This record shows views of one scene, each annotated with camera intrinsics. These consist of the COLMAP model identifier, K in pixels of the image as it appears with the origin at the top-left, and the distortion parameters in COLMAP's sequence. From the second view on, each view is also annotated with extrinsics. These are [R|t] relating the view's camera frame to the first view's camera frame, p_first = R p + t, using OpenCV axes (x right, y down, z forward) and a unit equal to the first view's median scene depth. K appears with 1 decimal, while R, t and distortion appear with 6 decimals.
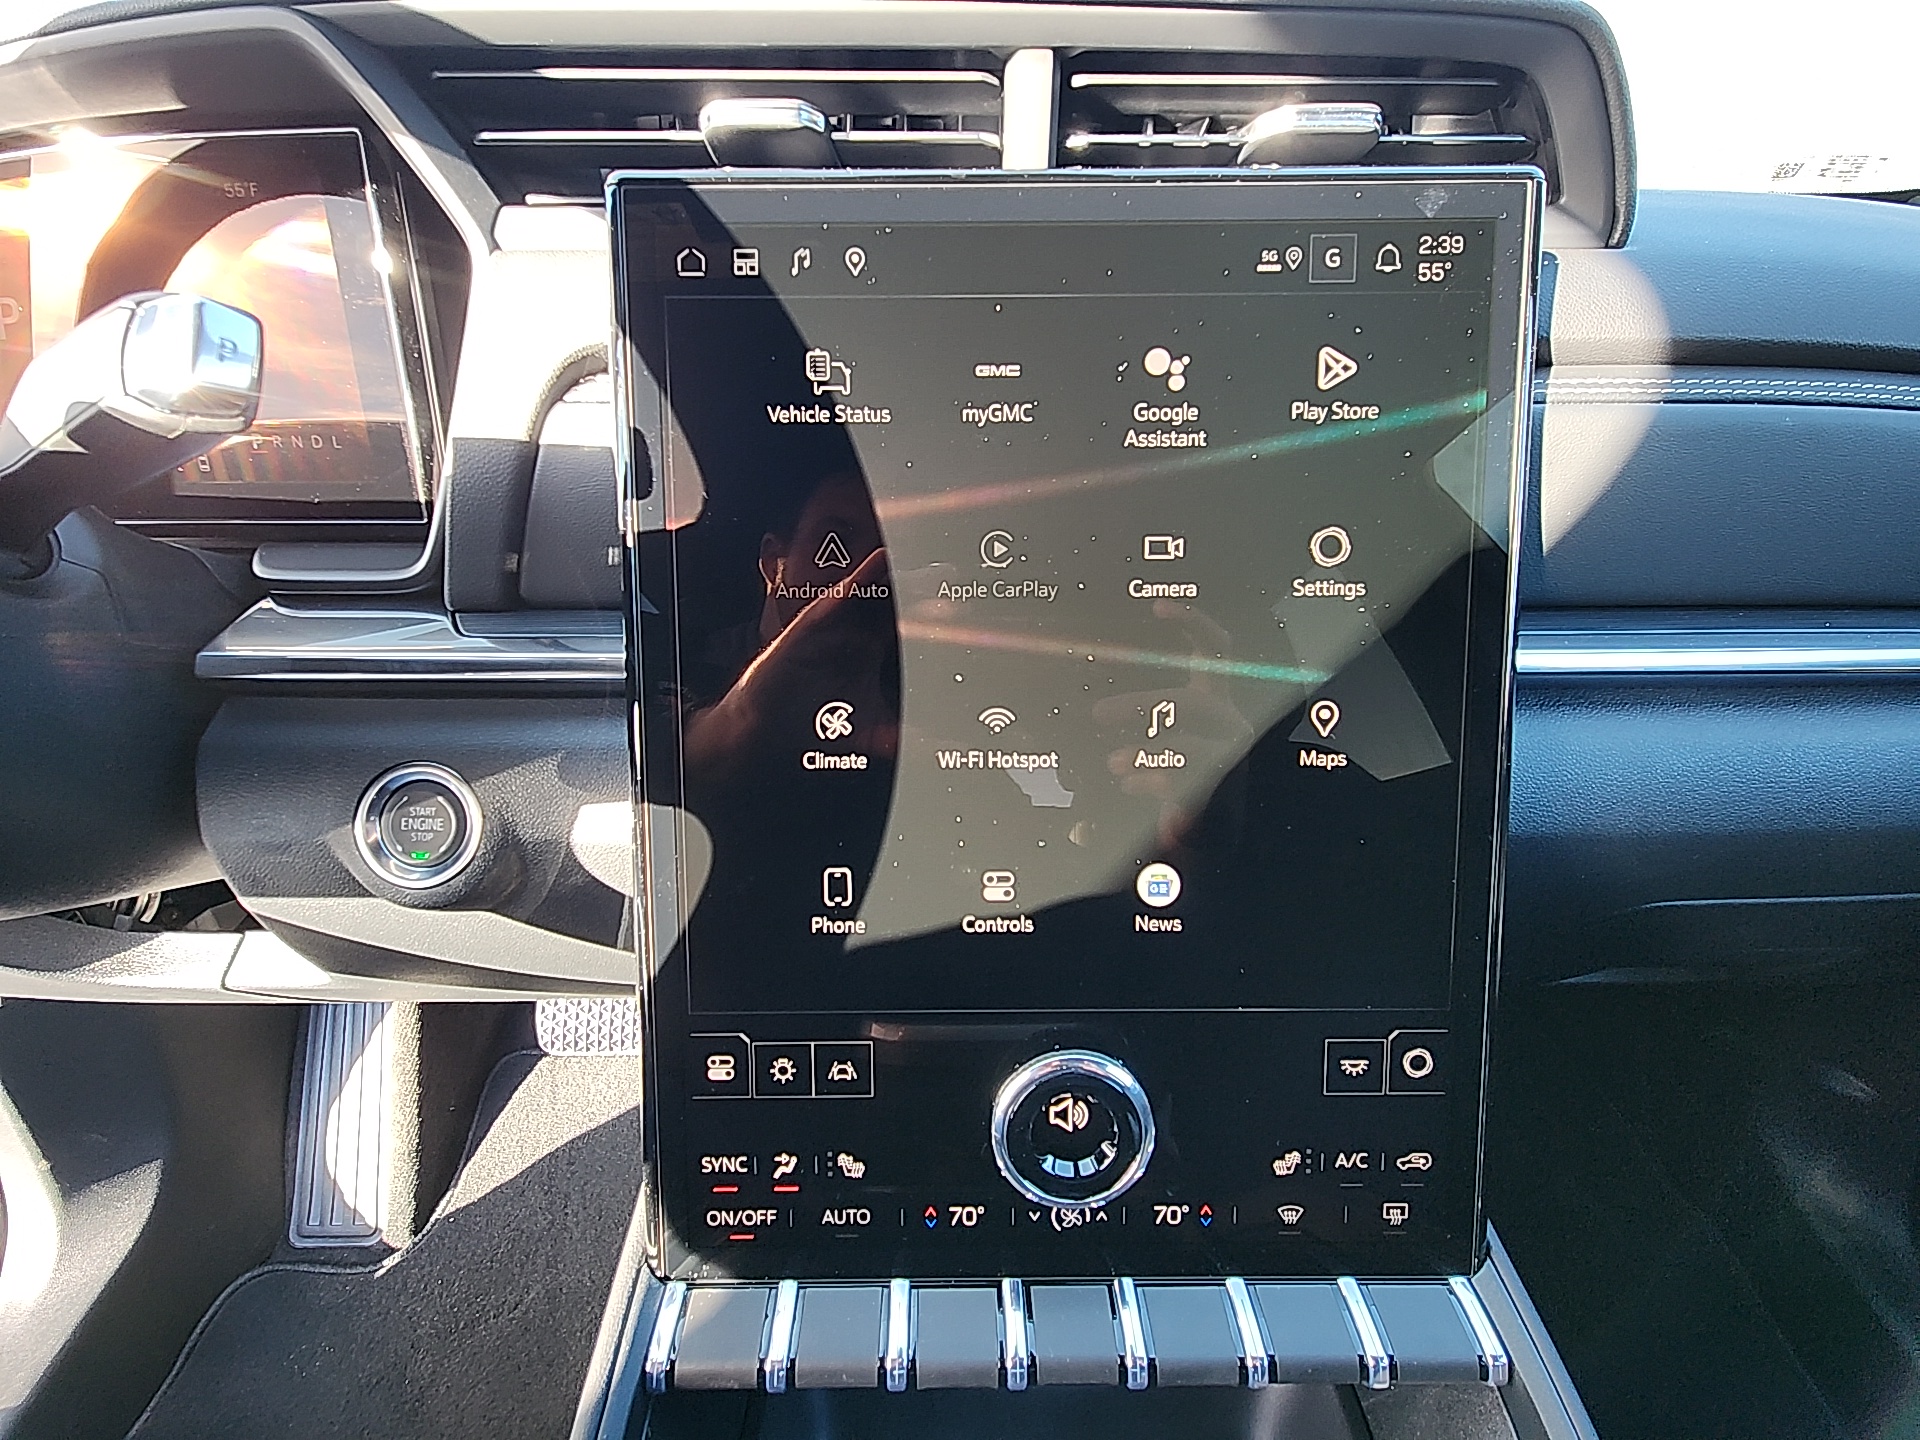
lens RADIAL K [[772.9, 0, 971.9], [0, 772.9, 701.8], [0, 0, 1]] dist [0.014973, -0.009550]
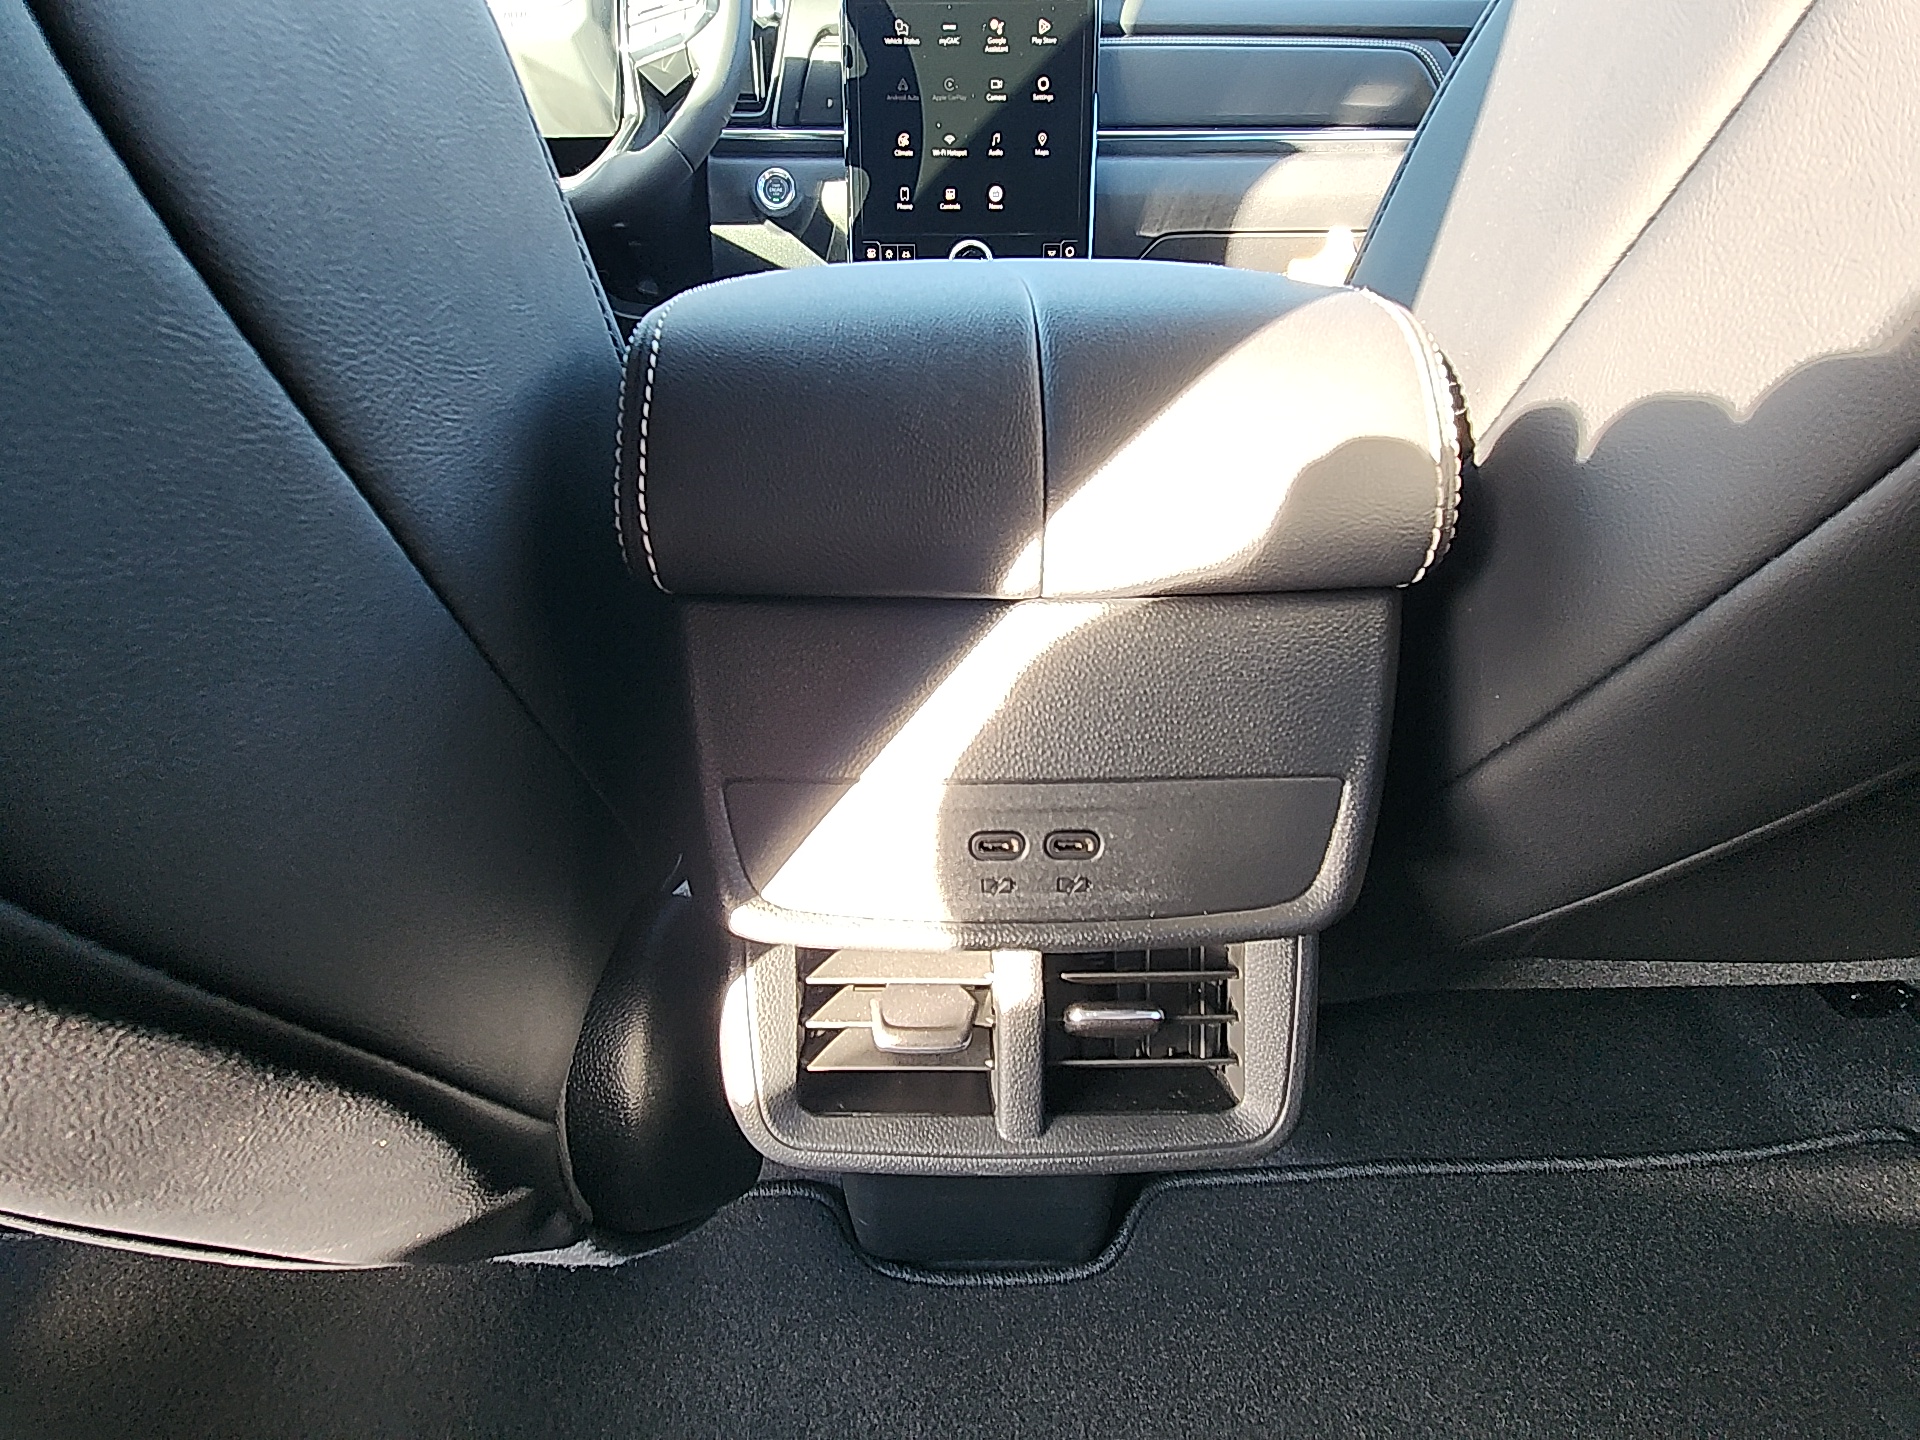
lens RADIAL K [[772.9, 0, 964.1], [0, 772.9, 715.8], [0, 0, 1]] dist [0.014973, -0.009550]
pose [[0.999995, 0.002563, -0.001696, 0.111134], [-0.002297, 0.989887, 0.141840, 2.120605], [0.002042, -0.141835, 0.989888, -2.878874]]
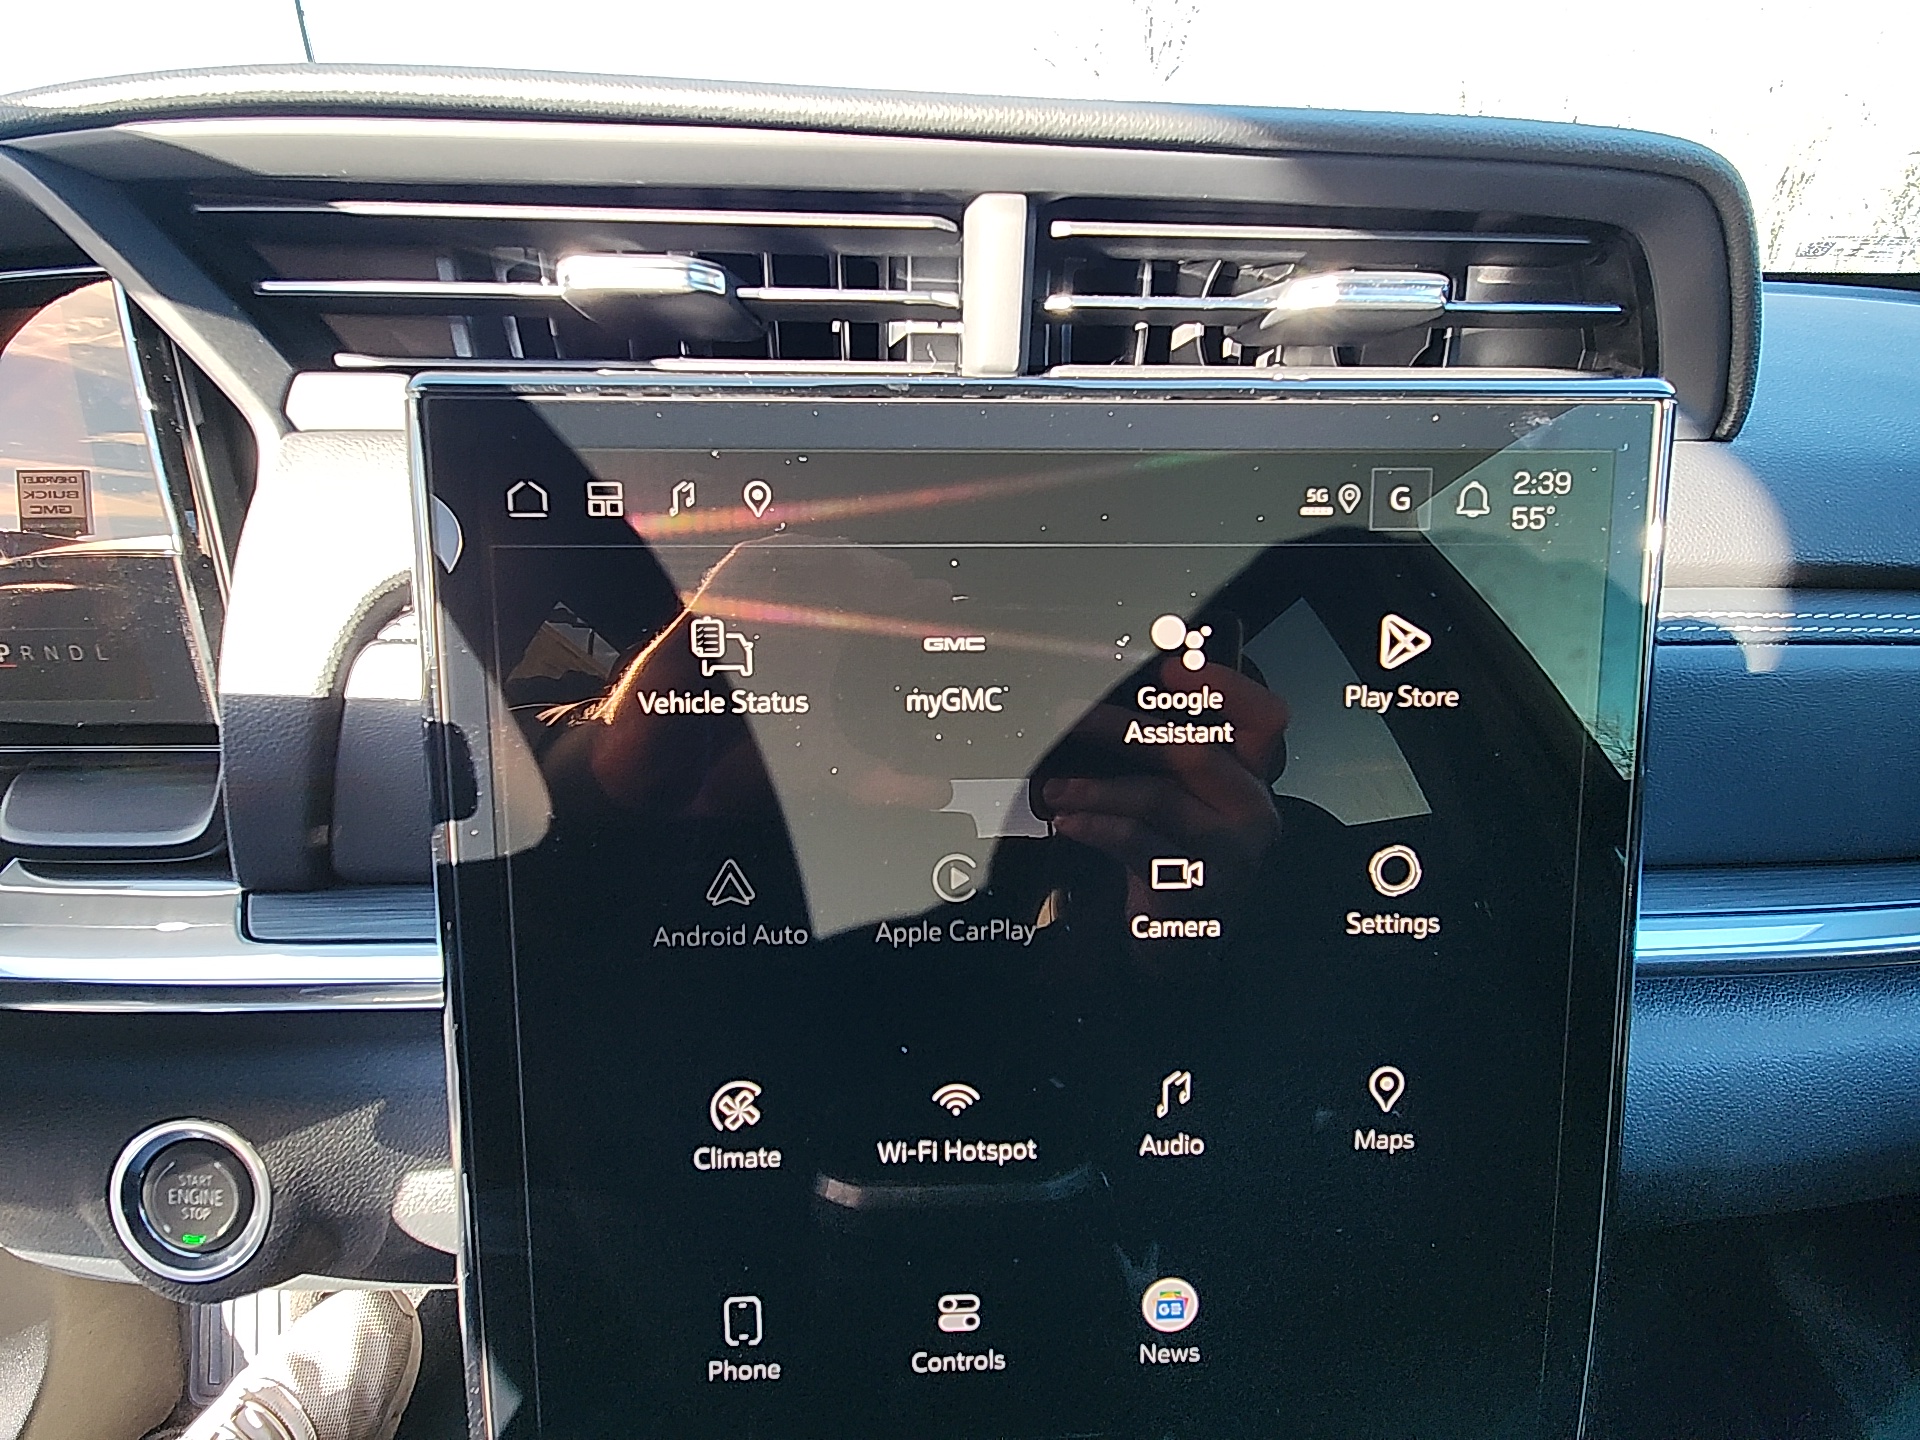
lens RADIAL K [[772.9, 0, 971.4], [0, 772.9, 708.9], [0, 0, 1]] dist [0.014973, -0.009550]
pose [[0.999346, -0.004364, 0.035905, 0.022111], [0.004183, 0.999978, 0.005103, -0.357230], [-0.035926, -0.004950, 0.999342, 0.253698]]
